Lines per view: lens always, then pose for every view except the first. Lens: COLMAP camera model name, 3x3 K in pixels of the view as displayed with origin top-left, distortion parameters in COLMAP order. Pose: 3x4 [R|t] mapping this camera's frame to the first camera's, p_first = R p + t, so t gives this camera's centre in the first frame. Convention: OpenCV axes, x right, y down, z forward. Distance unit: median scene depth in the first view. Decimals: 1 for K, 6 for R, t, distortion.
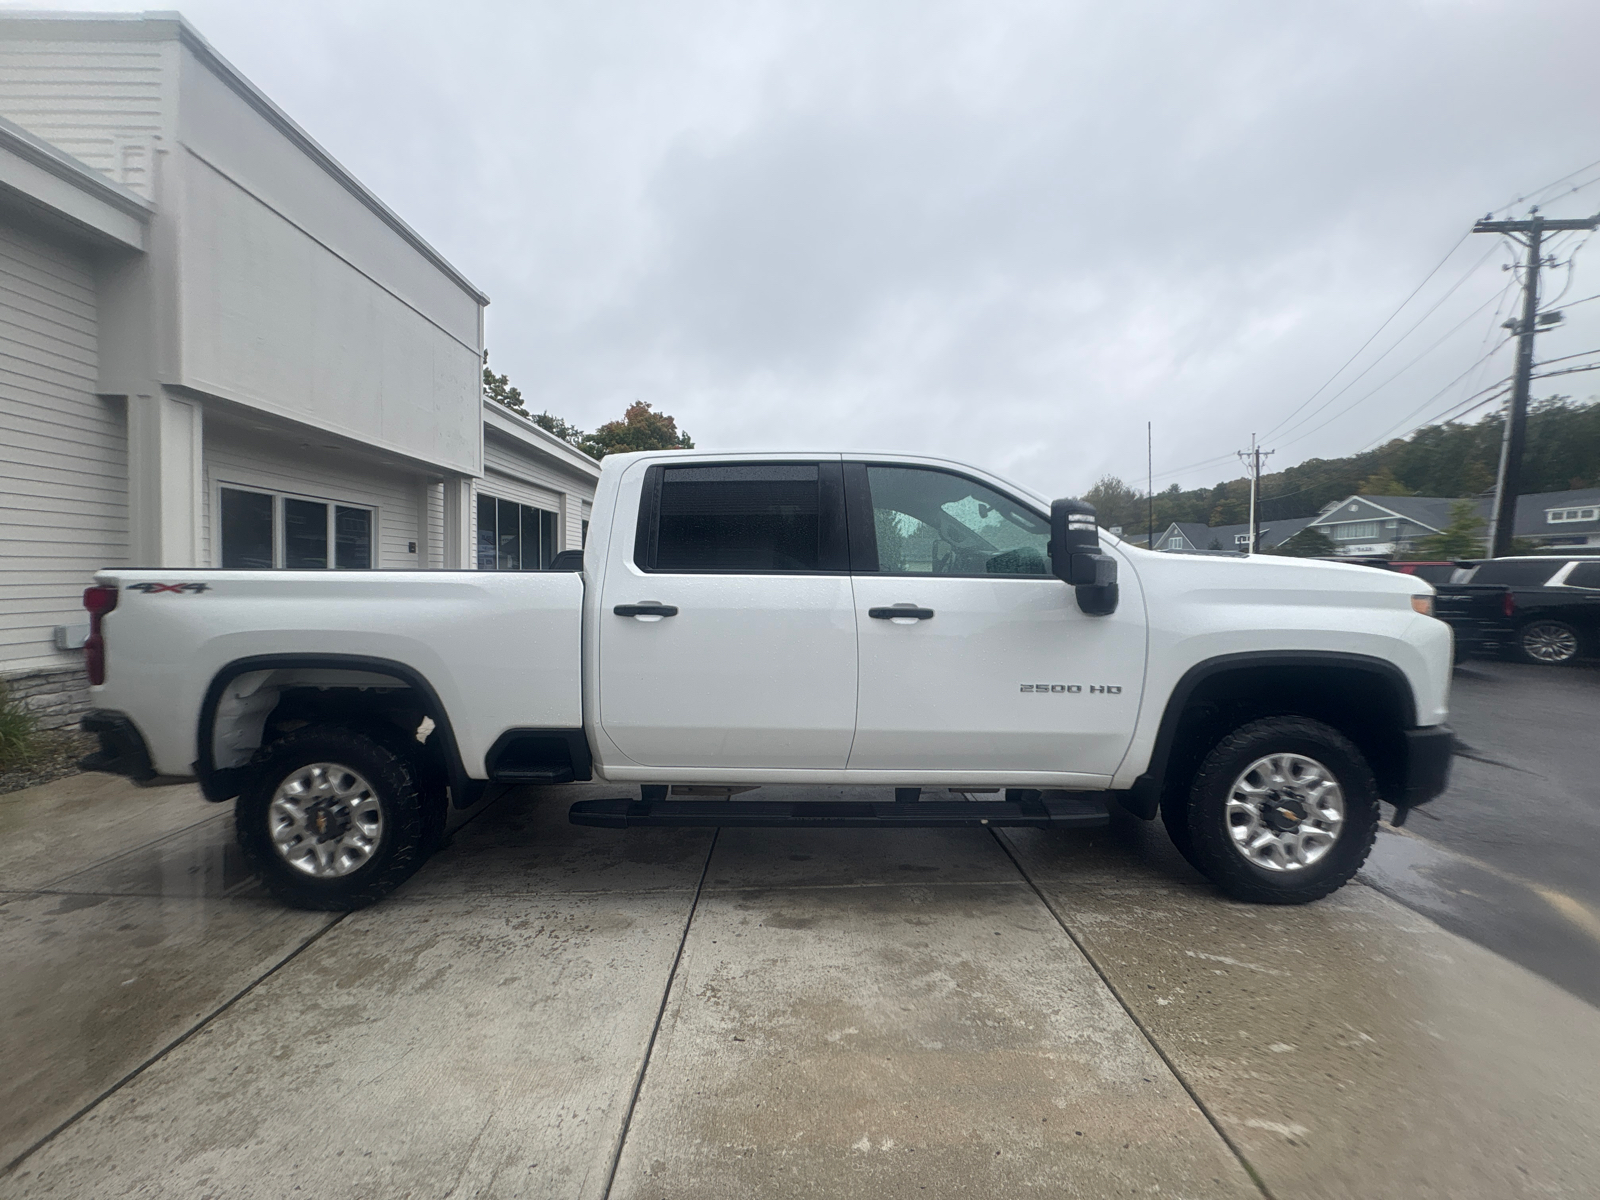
lens RADIAL K [[634.3, 0, 800.3], [0, 634.3, 602.3], [0, 0, 1]] dist [0.000186, 0.000264]
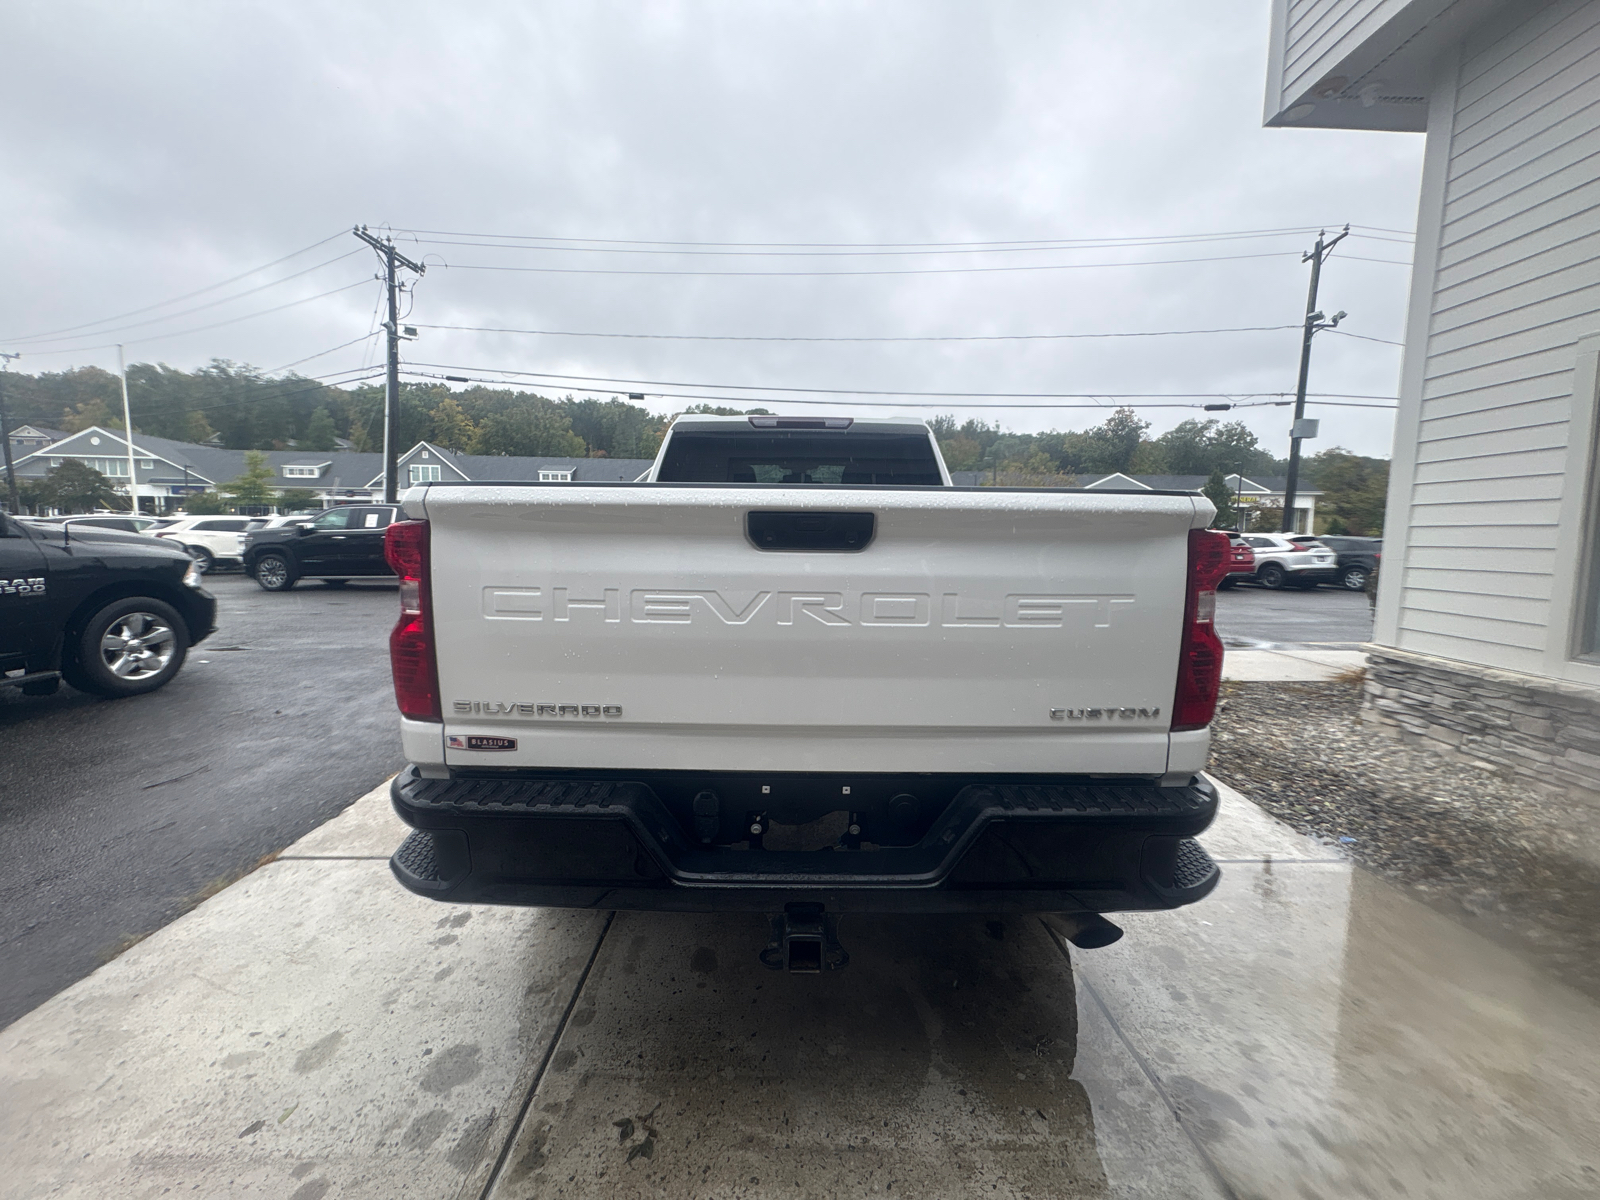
lens RADIAL K [[634.3, 0, 800.3], [0, 634.3, 602.3], [0, 0, 1]] dist [0.000186, 0.000264]
pose [[-0.027010, -0.116417, 0.992833, -1.709788], [0.028626, 0.992698, 0.117180, -0.039366], [-0.999225, 0.031586, -0.023480, 1.427600]]
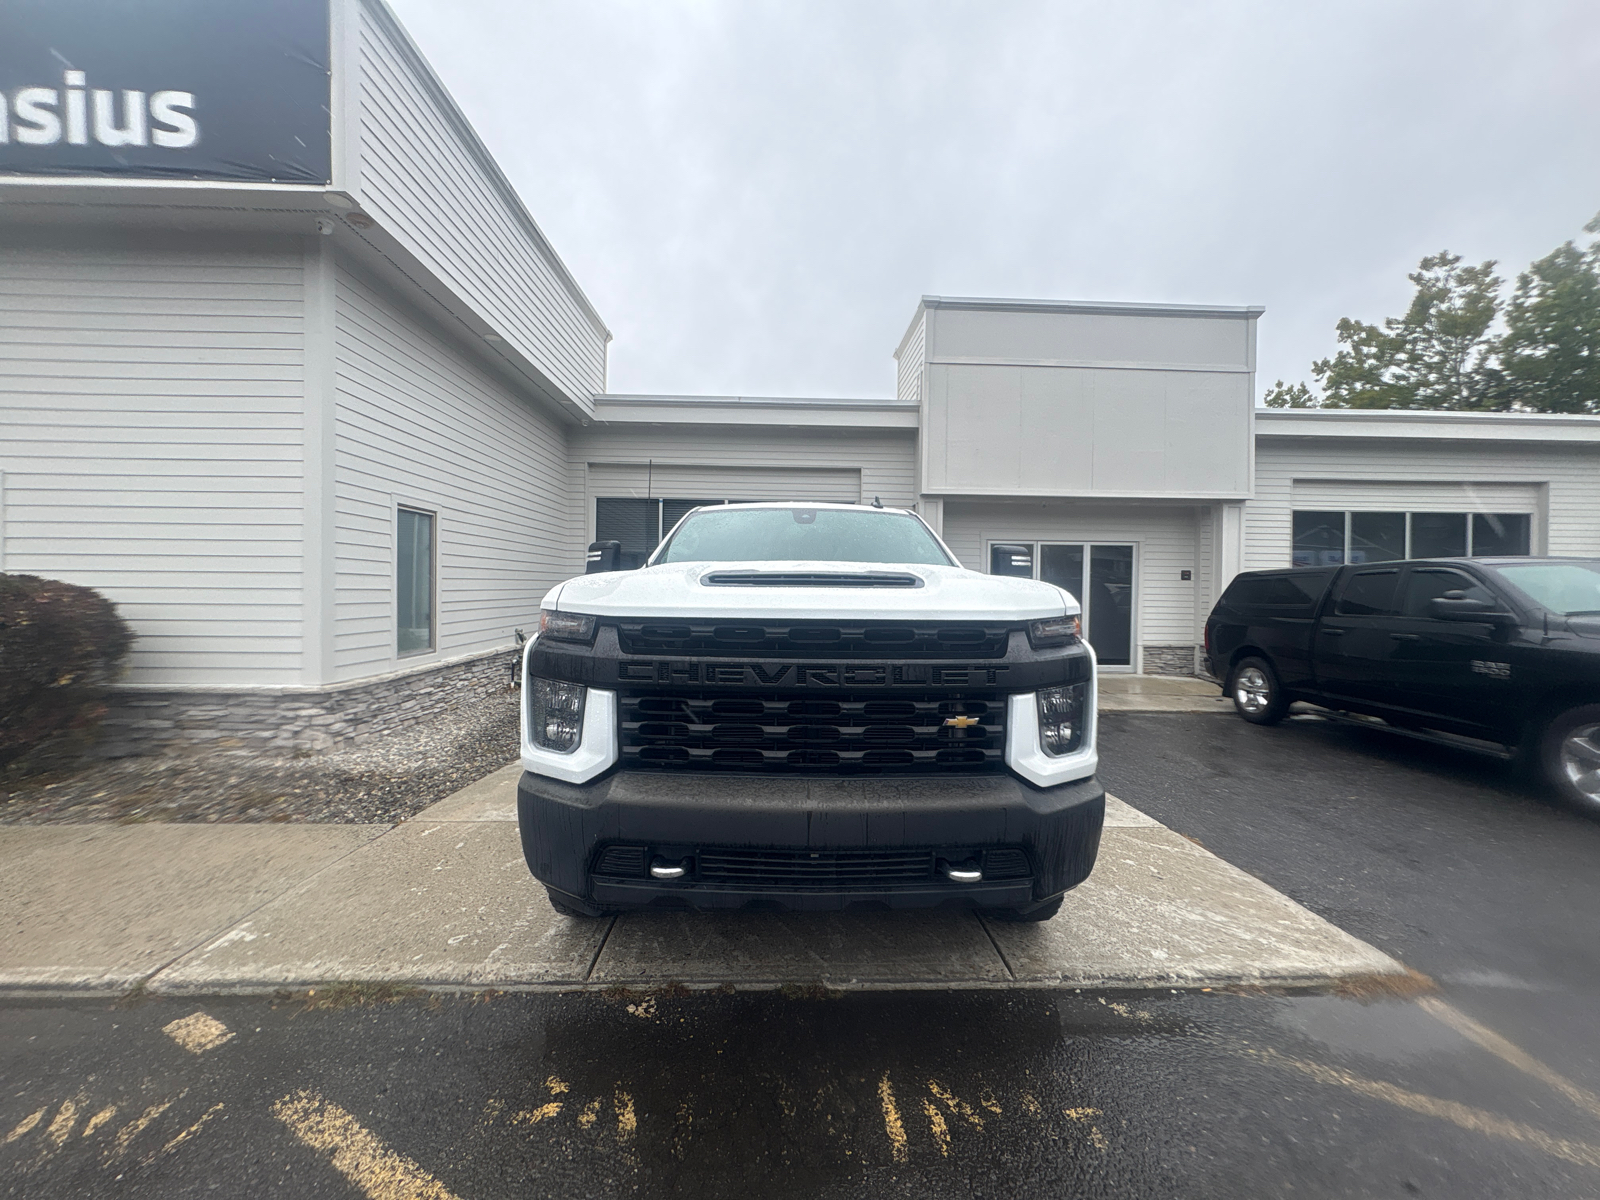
lens RADIAL K [[635.8, 0, 800.0], [0, 635.8, 600.0], [0, 0, 1]] dist [0.002367, 0.000574]
pose [[0.033416, 0.000430, -0.999441, 1.840449], [-0.052818, 0.998603, -0.001336, -0.037586], [0.998045, 0.052833, 0.033392, 1.314238]]
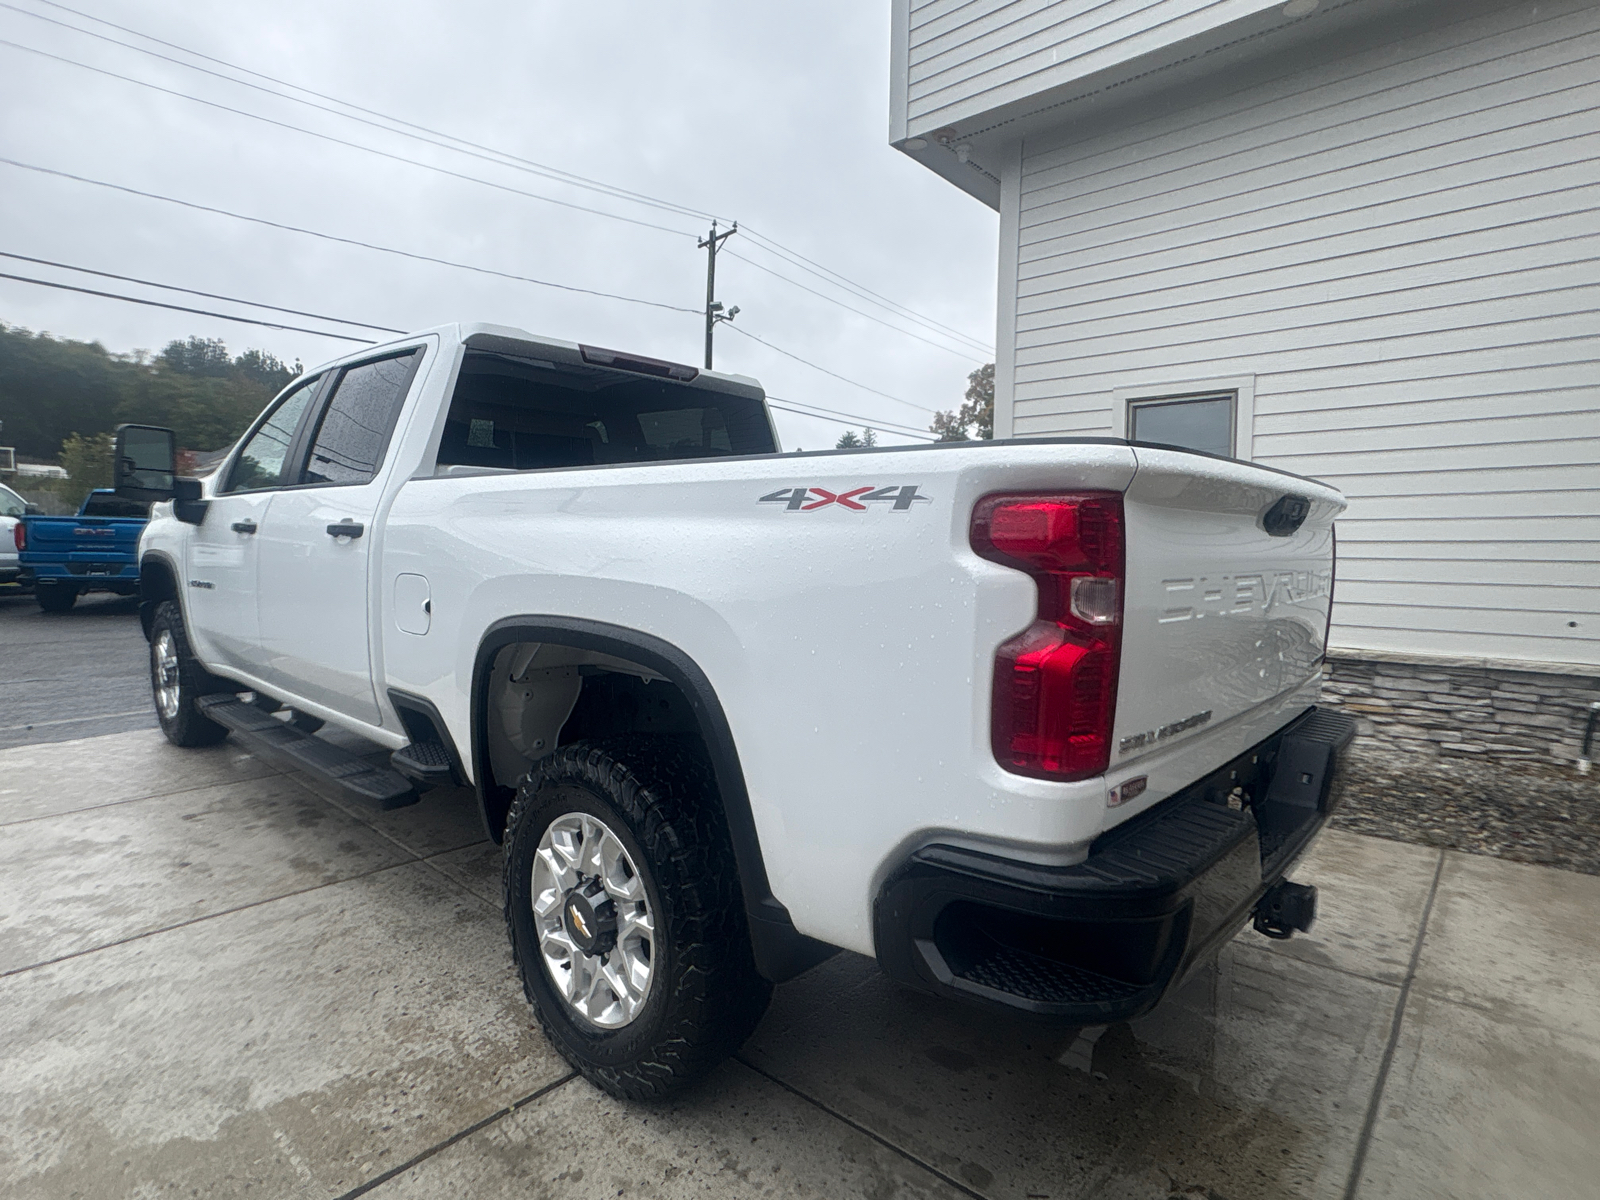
lens RADIAL K [[845.2, 0, 797.4], [0, 845.2, 602.2], [0, 0, 1]] dist [-0.016163, 0.013771]
pose [[-0.755387, -0.072972, 0.651203, -1.371227], [0.003883, 0.993264, 0.115806, -0.048031], [-0.655267, 0.090007, -0.750016, 2.205552]]
